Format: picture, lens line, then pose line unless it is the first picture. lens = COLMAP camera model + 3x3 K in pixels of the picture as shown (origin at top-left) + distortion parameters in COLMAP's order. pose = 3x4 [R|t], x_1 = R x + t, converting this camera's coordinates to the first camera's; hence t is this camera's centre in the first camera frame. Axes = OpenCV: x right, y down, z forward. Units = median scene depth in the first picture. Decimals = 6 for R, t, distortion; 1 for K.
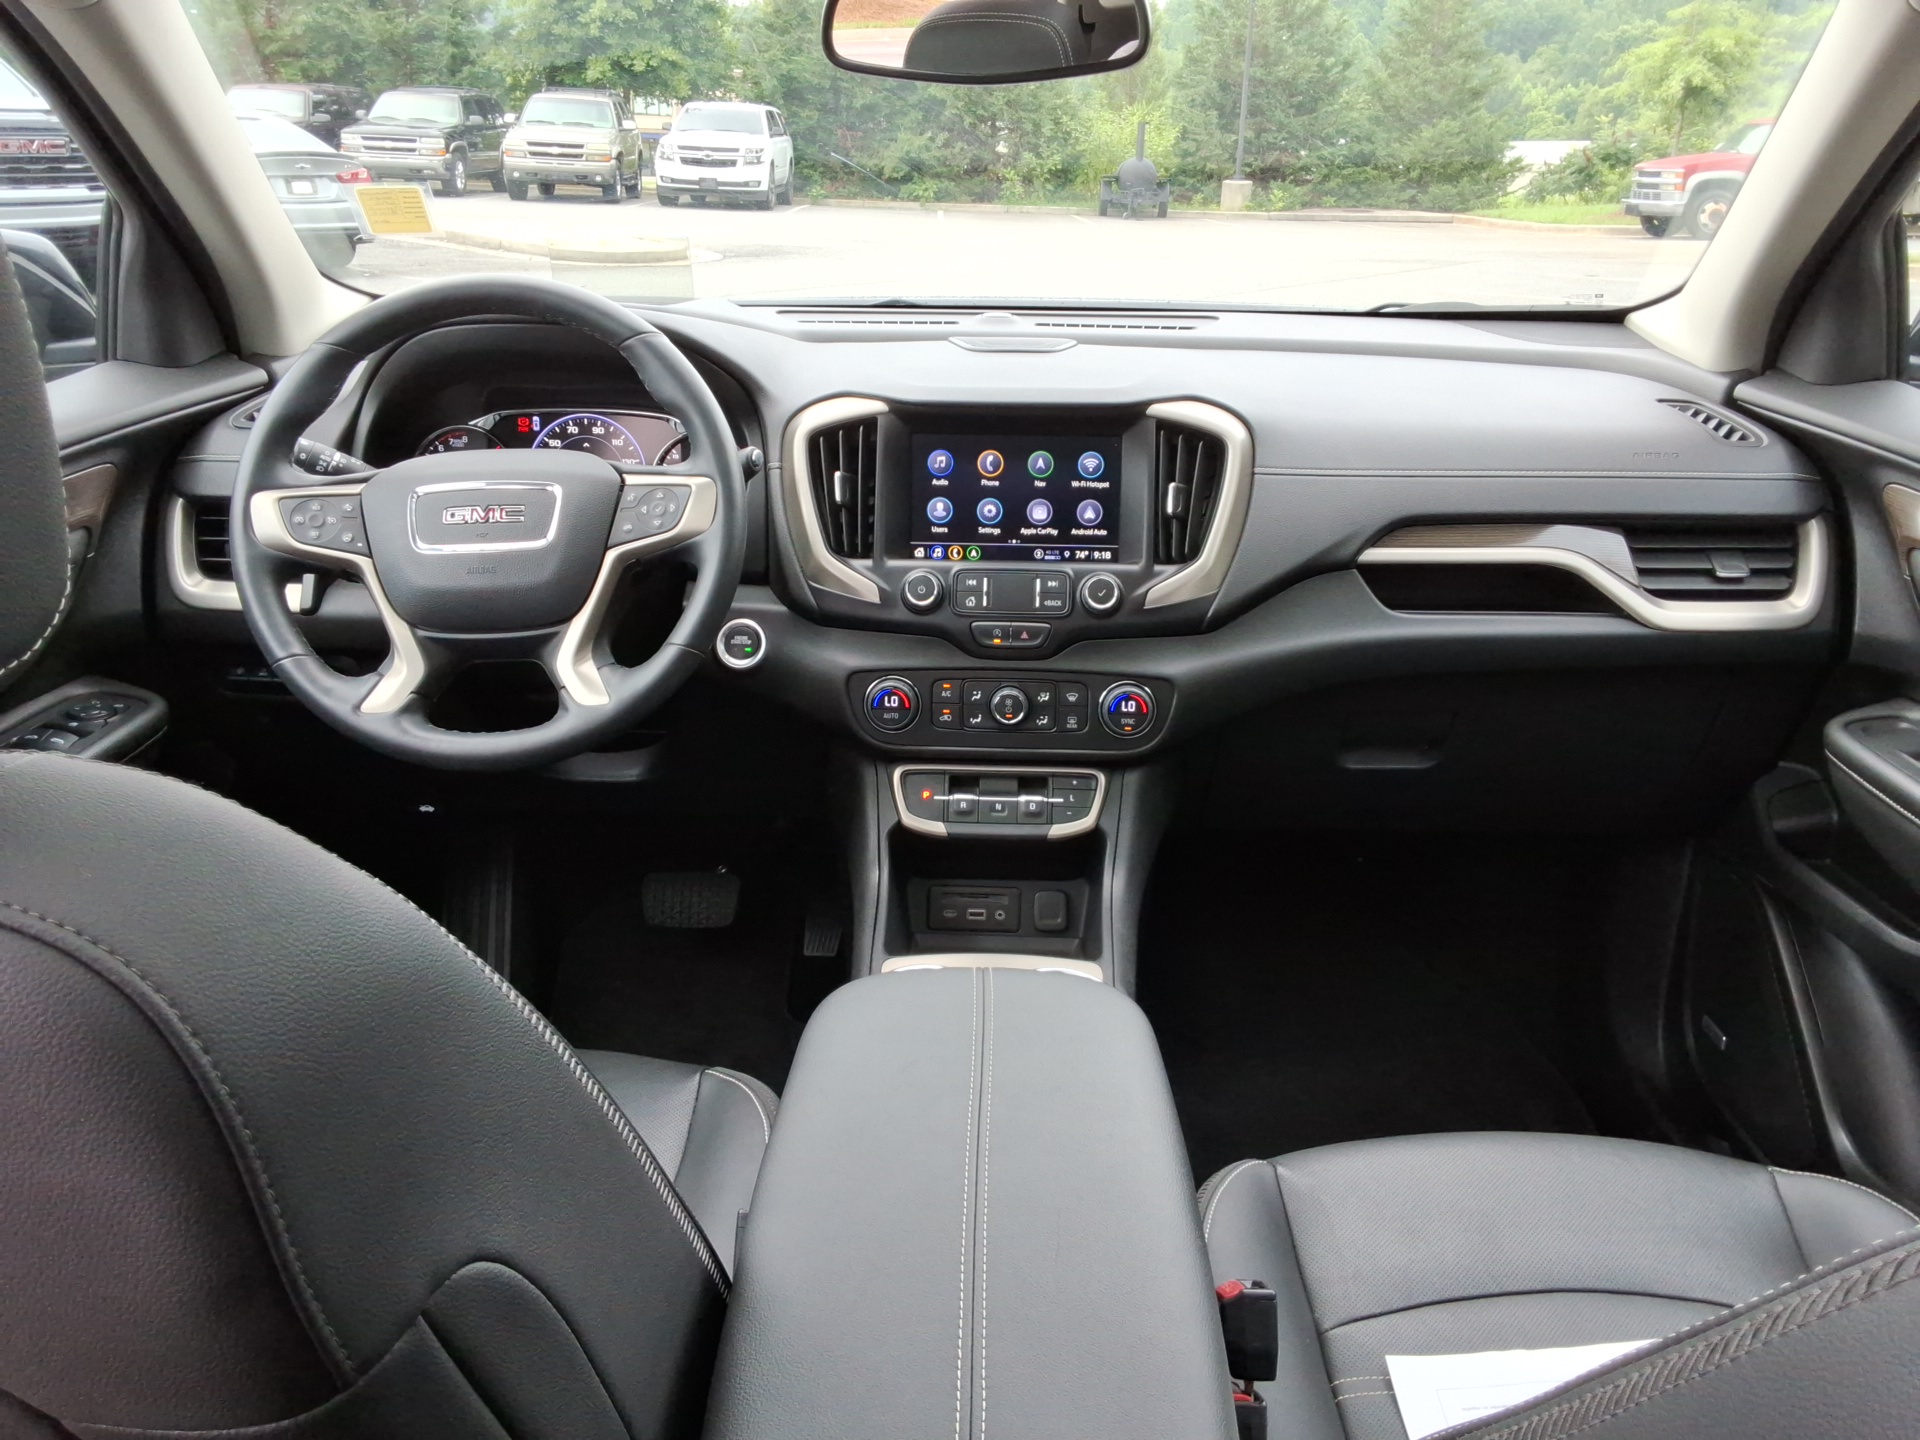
lens RADIAL K [[1549.7, 0, 984.0], [0, 1549.7, 686.7], [0, 0, 1]] dist [0.113122, -0.200967]
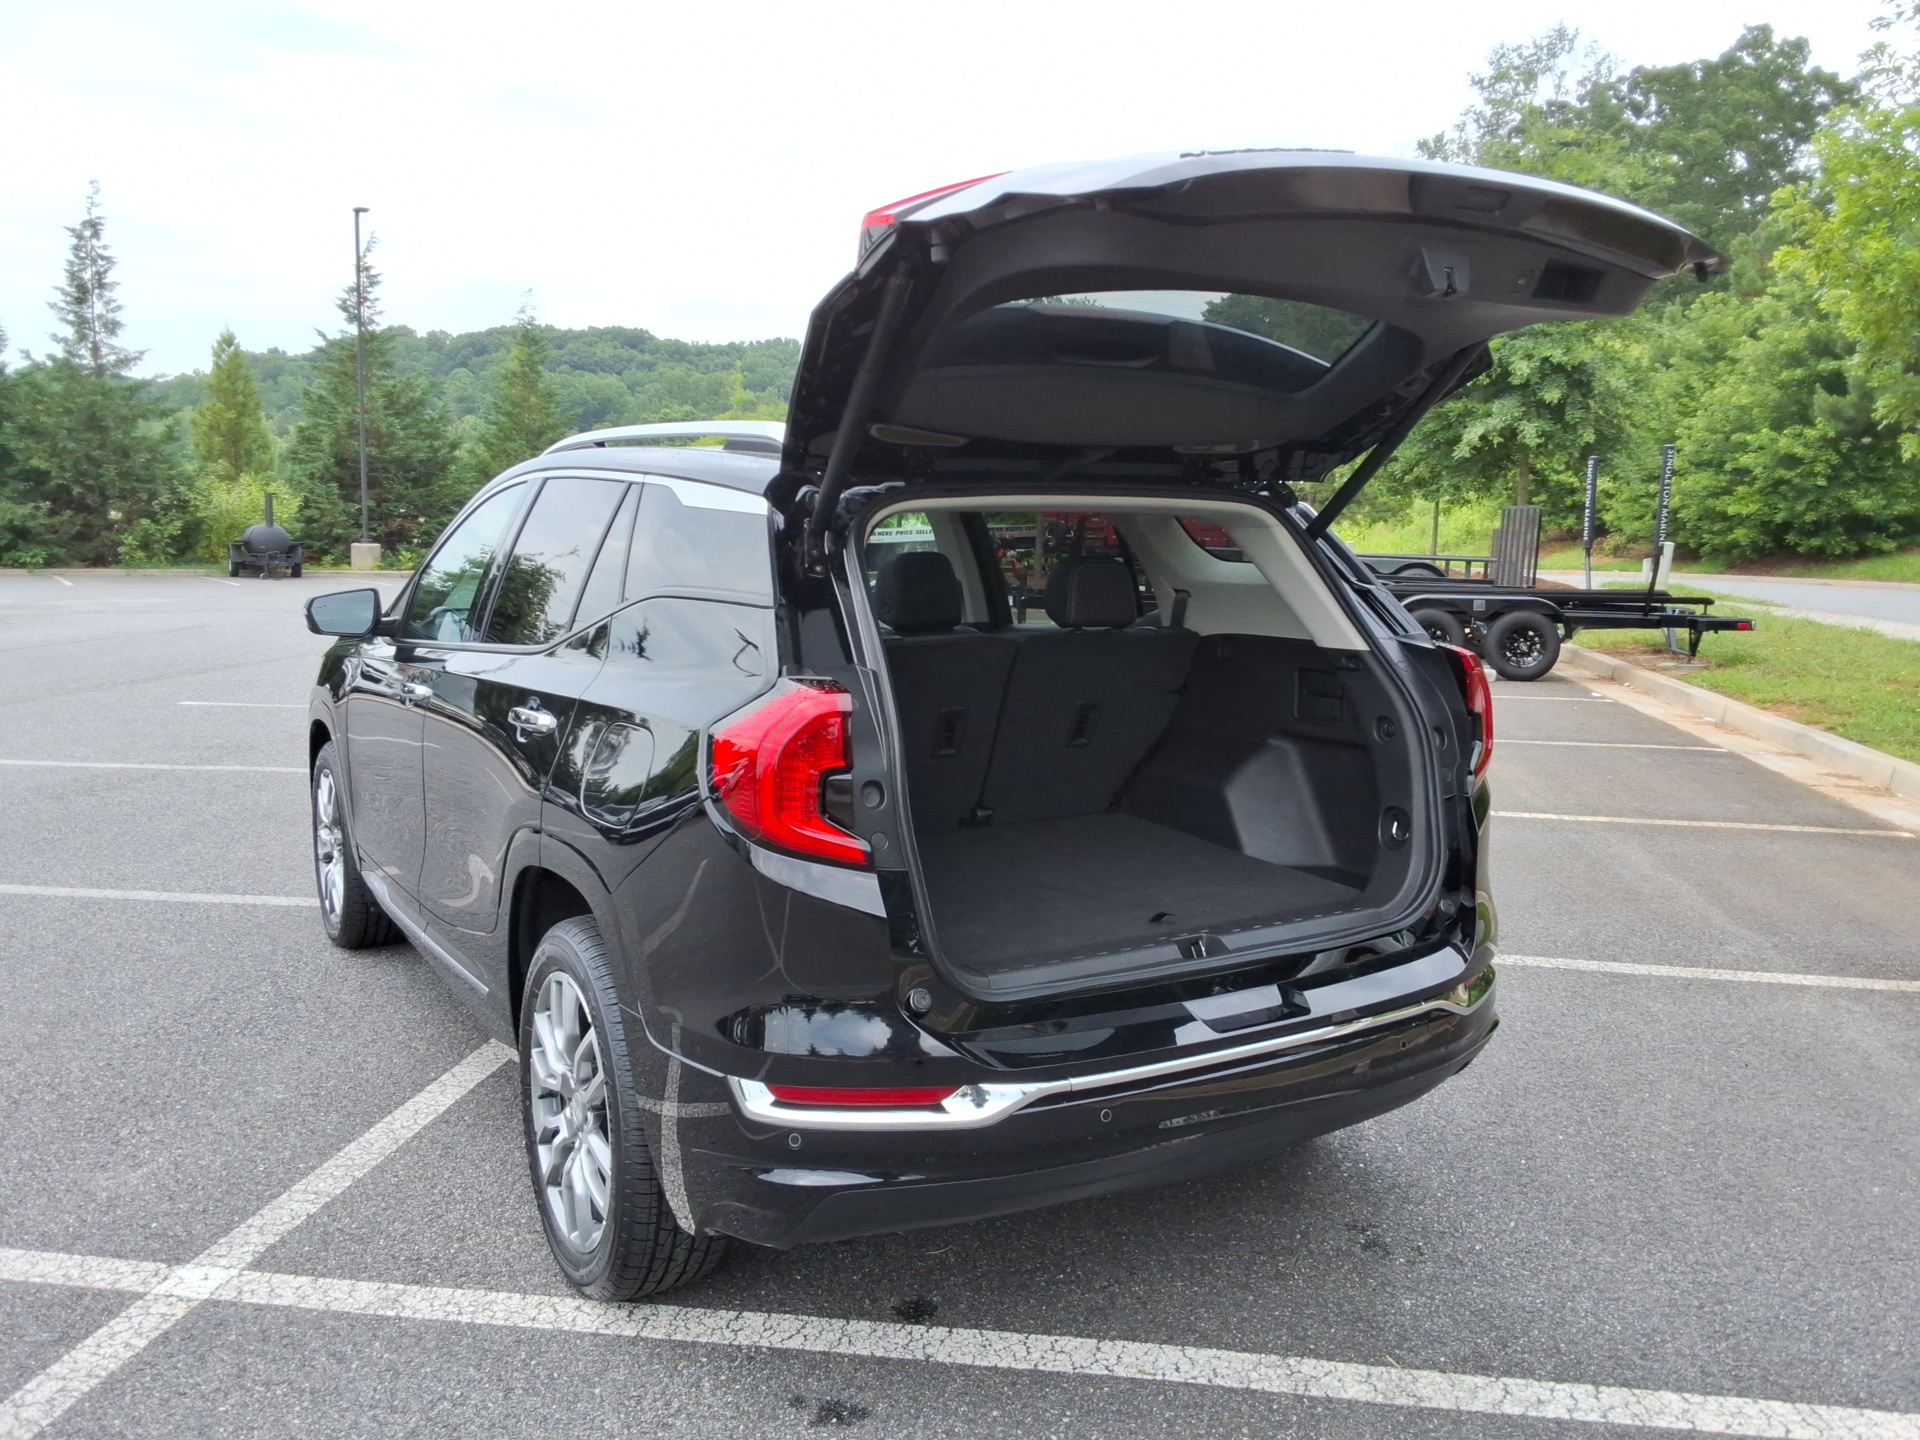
lens RADIAL K [[1541.2, 0, 971.6], [0, 1541.2, 701.8], [0, 0, 1]] dist [0.115288, -0.185507]
pose [[0.850991, -0.069085, 0.520617, -1.250146], [0.174528, 0.972172, -0.156275, 0.690563], [-0.495333, 0.223851, 0.839367, -2.393254]]
